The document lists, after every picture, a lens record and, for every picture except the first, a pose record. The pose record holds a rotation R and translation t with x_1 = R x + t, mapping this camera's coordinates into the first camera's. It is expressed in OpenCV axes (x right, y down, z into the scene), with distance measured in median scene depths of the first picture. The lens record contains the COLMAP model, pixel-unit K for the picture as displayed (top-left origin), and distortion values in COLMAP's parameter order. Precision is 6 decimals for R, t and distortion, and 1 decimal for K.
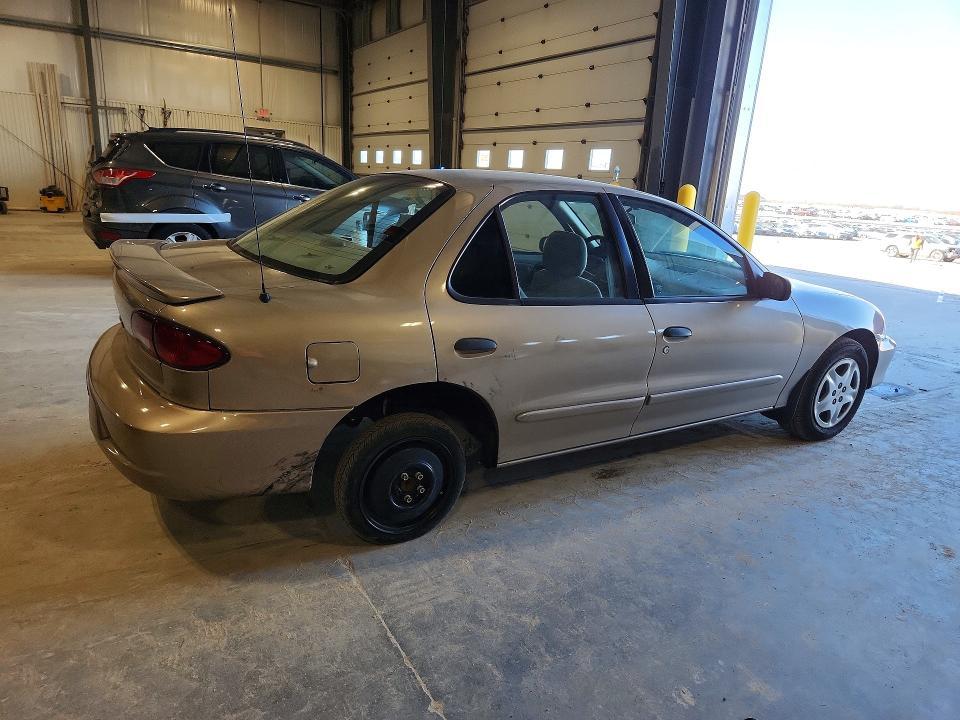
lens RADIAL K [[632.1, 0, 479.8], [0, 632.1, 361.8], [0, 0, 1]] dist [0.019545, -0.001366]
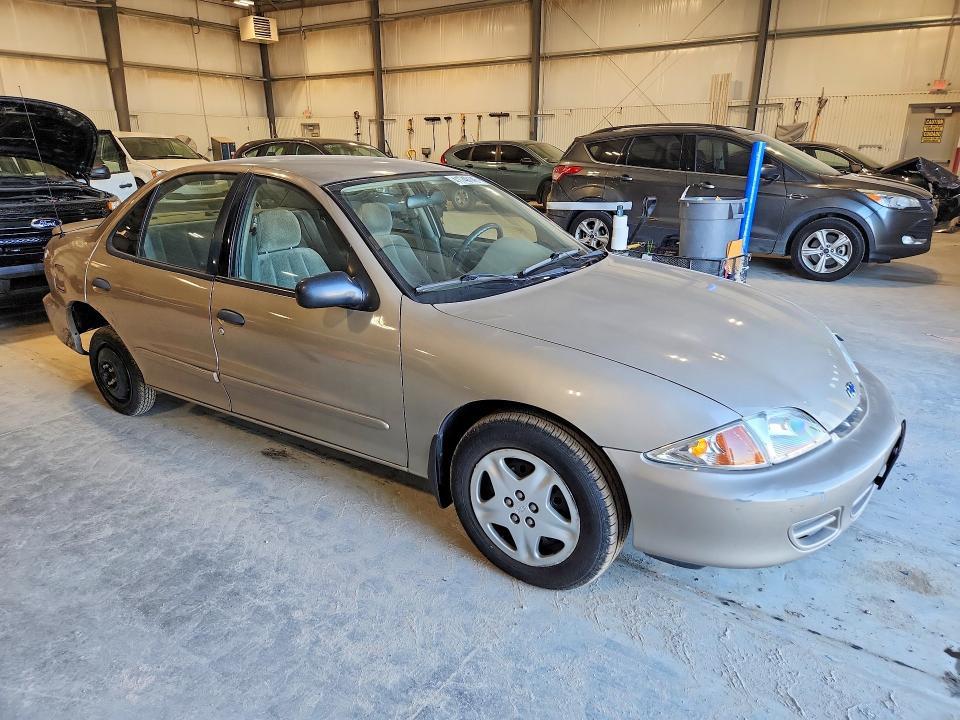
lens RADIAL K [[632.1, 0, 479.6], [0, 632.1, 359.1], [0, 0, 1]] dist [0.019545, -0.001366]
pose [[0.436716, 0.219818, -0.872330, 1.057121], [-0.218584, 0.966556, 0.134131, -0.150722], [0.872640, 0.132100, 0.470159, 0.723524]]
